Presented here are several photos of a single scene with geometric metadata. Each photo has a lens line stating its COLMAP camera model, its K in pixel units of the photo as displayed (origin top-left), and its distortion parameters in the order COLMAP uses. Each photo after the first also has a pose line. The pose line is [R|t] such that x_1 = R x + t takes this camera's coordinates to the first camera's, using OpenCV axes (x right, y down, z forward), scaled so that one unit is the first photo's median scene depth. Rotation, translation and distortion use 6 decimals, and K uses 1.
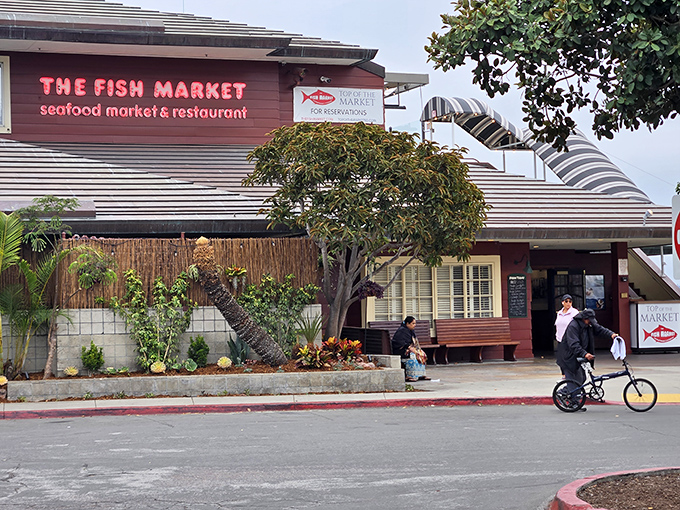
lens RADIAL K [[1356.2, 0, 339.1], [0, 1356.2, 254.9], [0, 0, 1]] dist [0.247941, 0.000000]
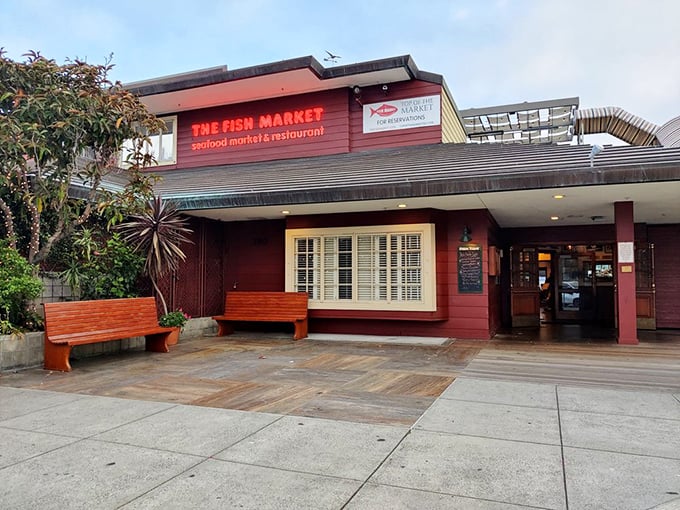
lens RADIAL K [[525.0, 0, 340.3], [0, 525.0, 256.5], [0, 0, 1]] dist [0.065802, -0.016834]
pose [[0.775312, -0.015518, -0.631388, 0.267031], [0.008888, 0.999867, -0.013660, 0.024290], [0.631516, 0.004979, 0.775347, 0.631706]]
